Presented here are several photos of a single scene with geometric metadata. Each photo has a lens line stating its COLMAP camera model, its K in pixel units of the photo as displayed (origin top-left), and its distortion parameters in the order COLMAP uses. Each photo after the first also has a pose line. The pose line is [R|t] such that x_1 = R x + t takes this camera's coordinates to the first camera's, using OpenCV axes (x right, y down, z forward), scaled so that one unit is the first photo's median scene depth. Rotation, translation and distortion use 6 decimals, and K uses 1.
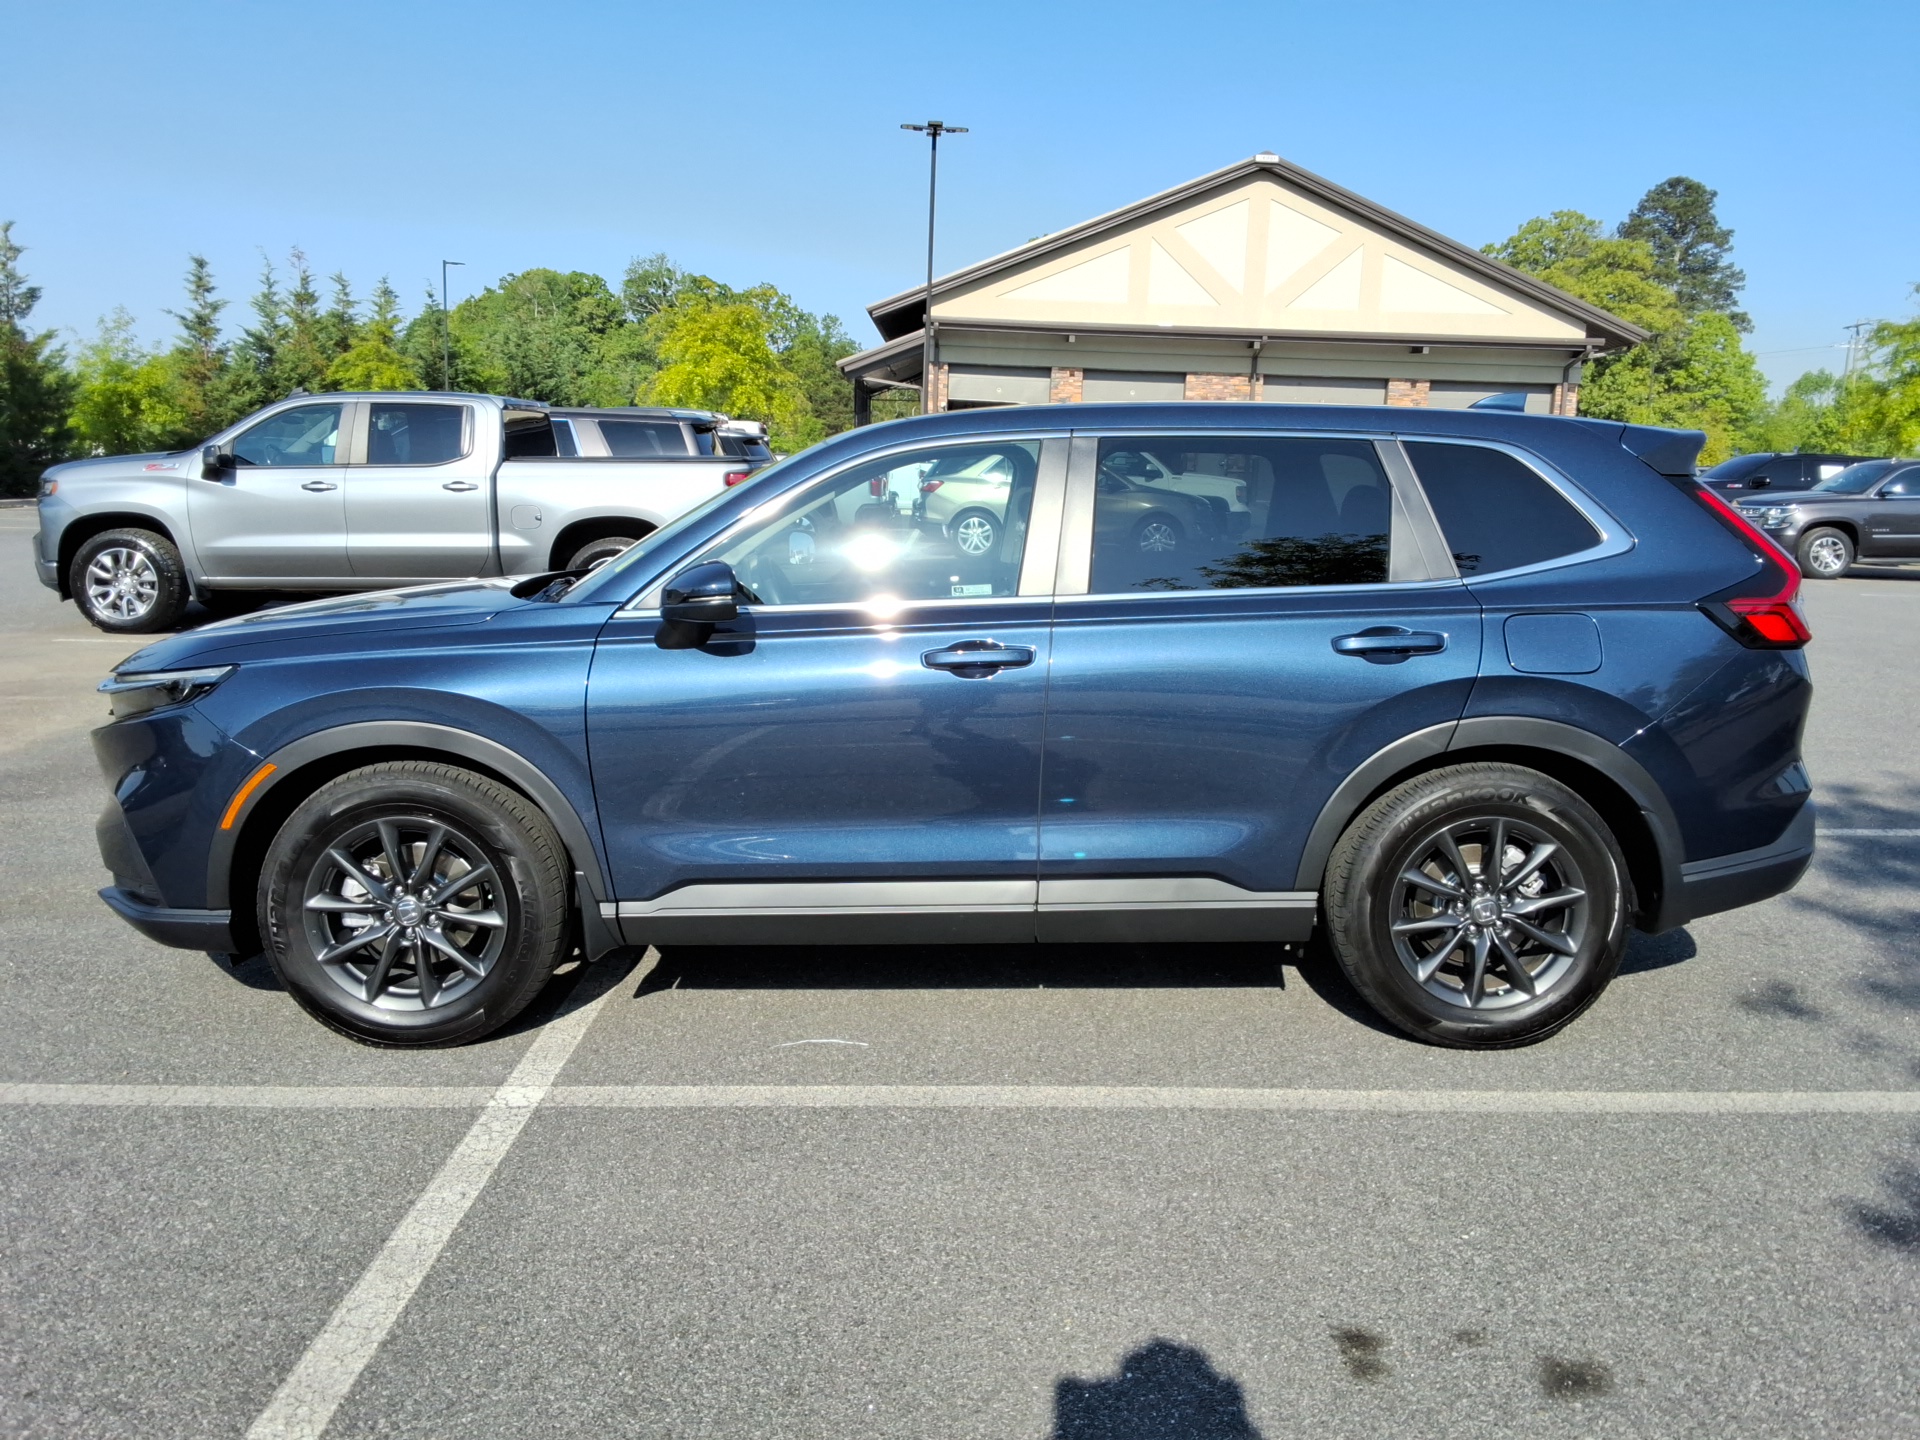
lens RADIAL K [[1528.5, 0, 977.2], [0, 1528.5, 714.1], [0, 0, 1]] dist [0.112921, -0.176904]
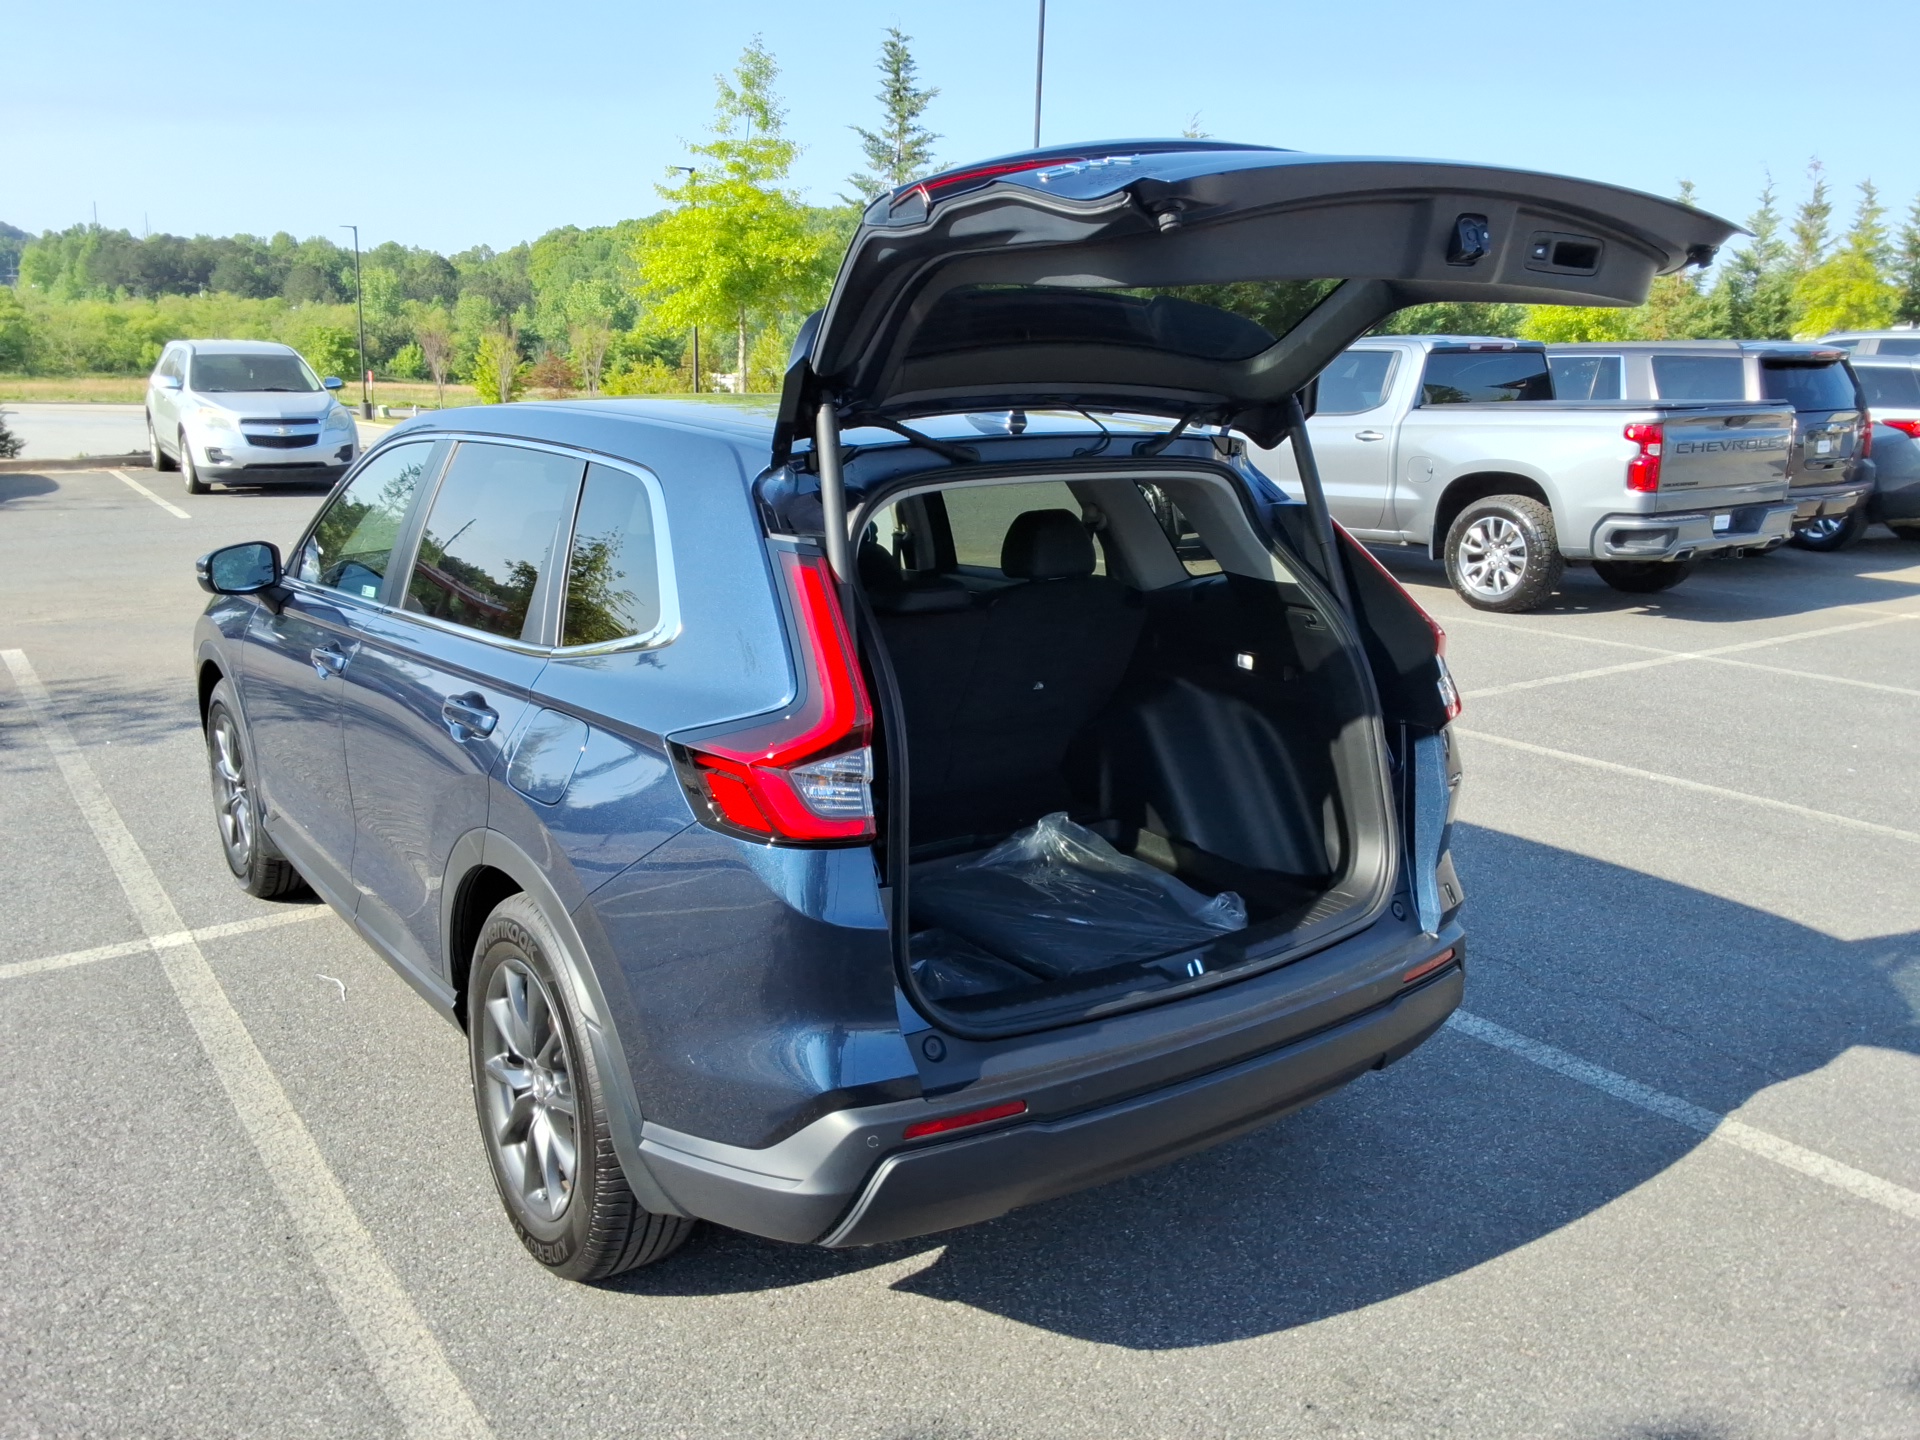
lens RADIAL K [[1528.5, 0, 977.2], [0, 1528.5, 714.1], [0, 0, 1]] dist [0.112921, -0.176904]
pose [[0.568636, 0.170509, -0.804724, 0.096416], [-0.130075, 0.984611, 0.116711, -0.015718], [0.812240, 0.038308, 0.582064, 0.067808]]
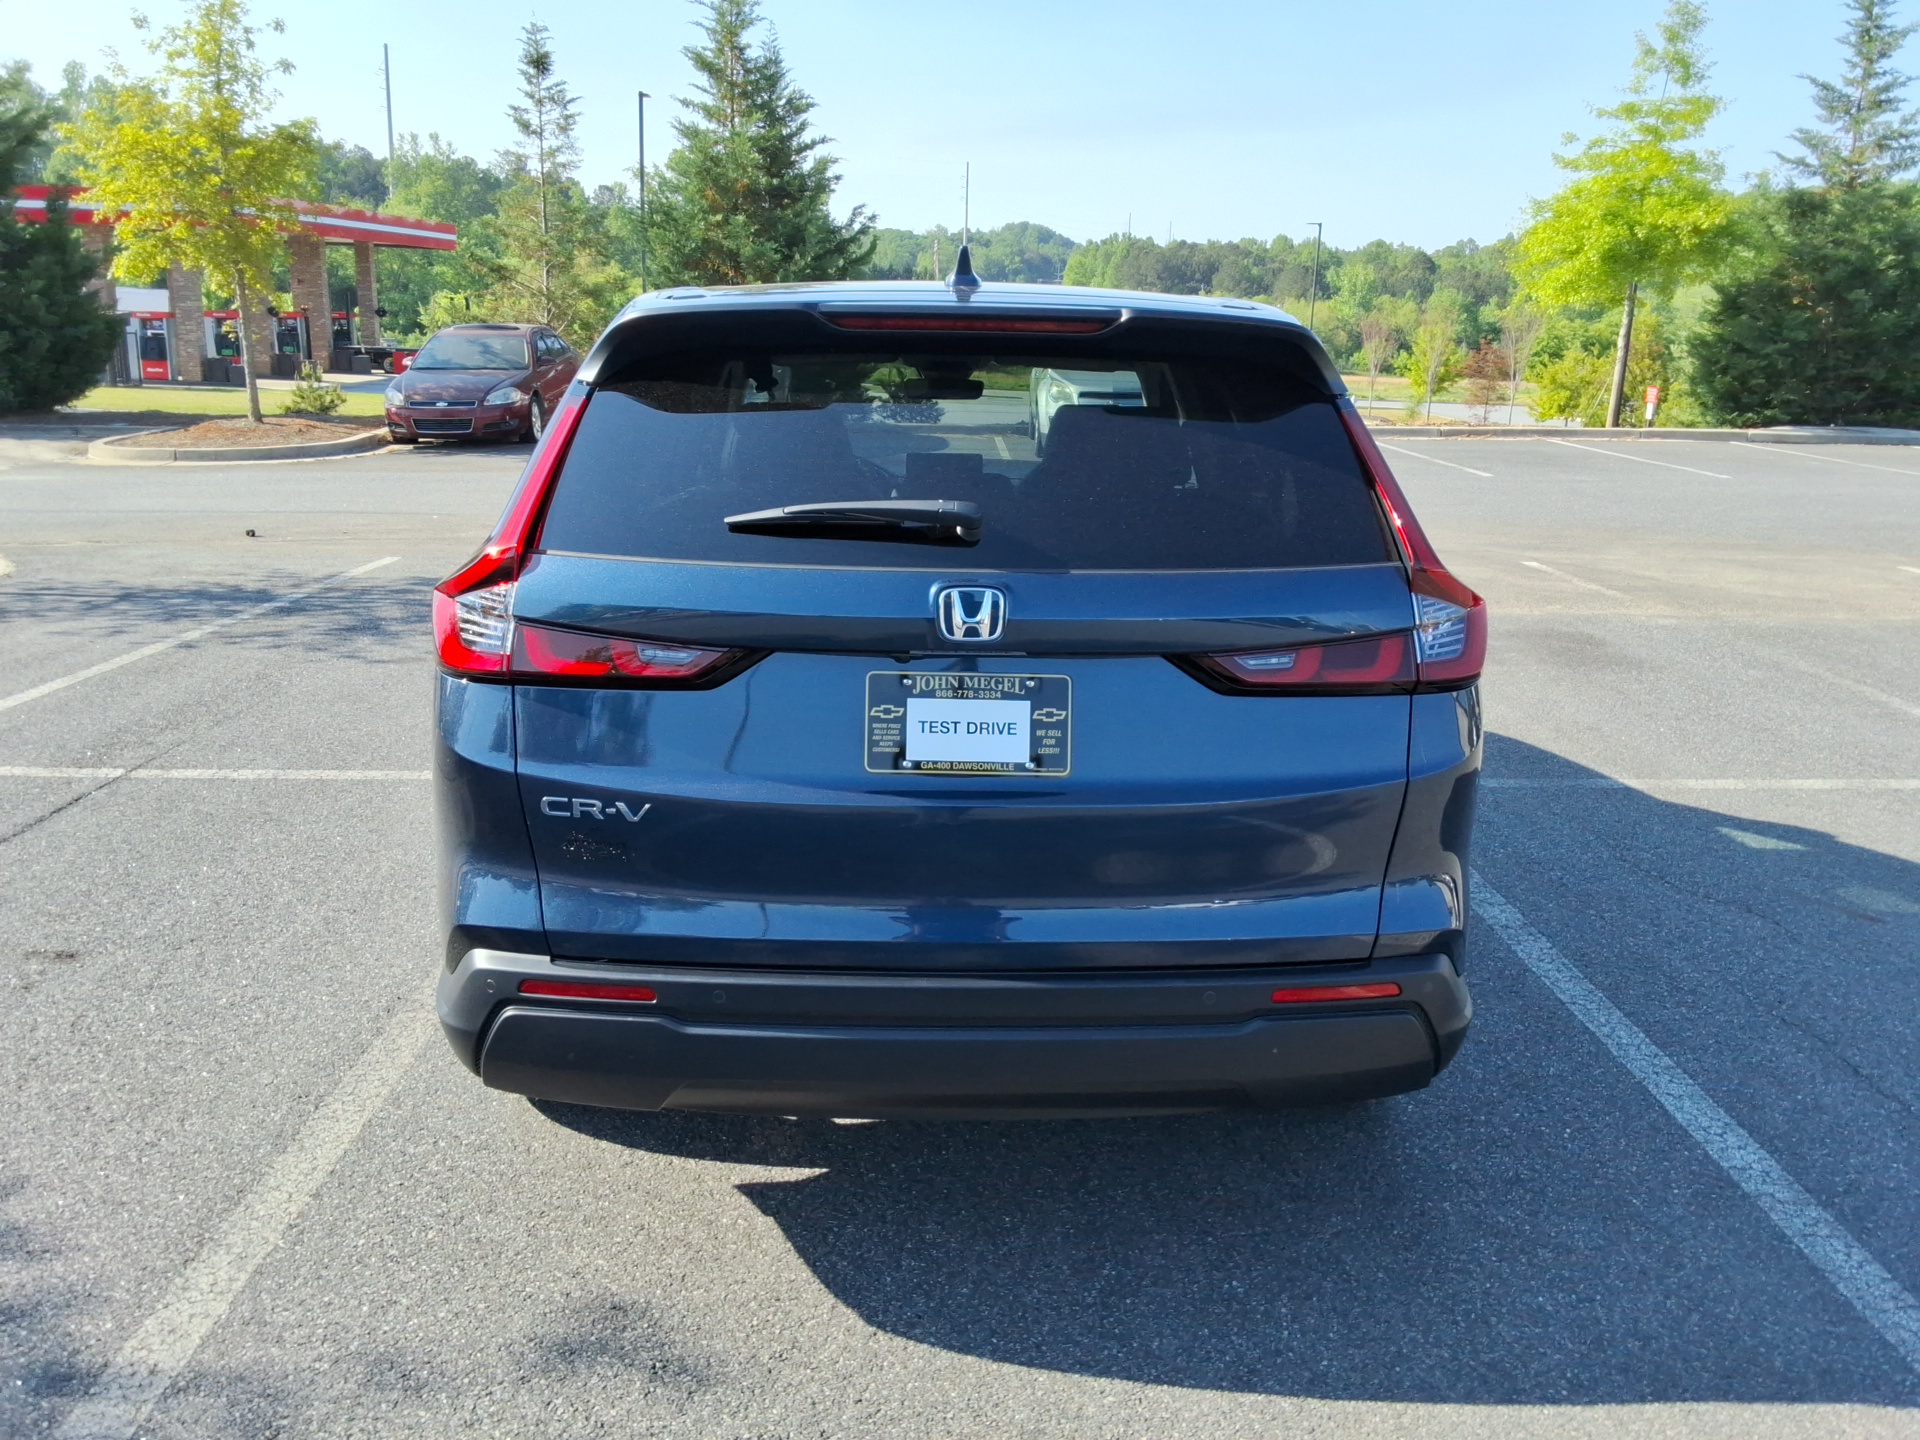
lens RADIAL K [[1544.3, 0, 982.1], [0, 1544.3, 695.7], [0, 0, 1]] dist [0.091799, -0.137587]
pose [[0.012944, 0.203325, -0.979026, 0.104810], [-0.176292, 0.964234, 0.197922, -0.017583], [0.984253, 0.170033, 0.048326, 0.110498]]
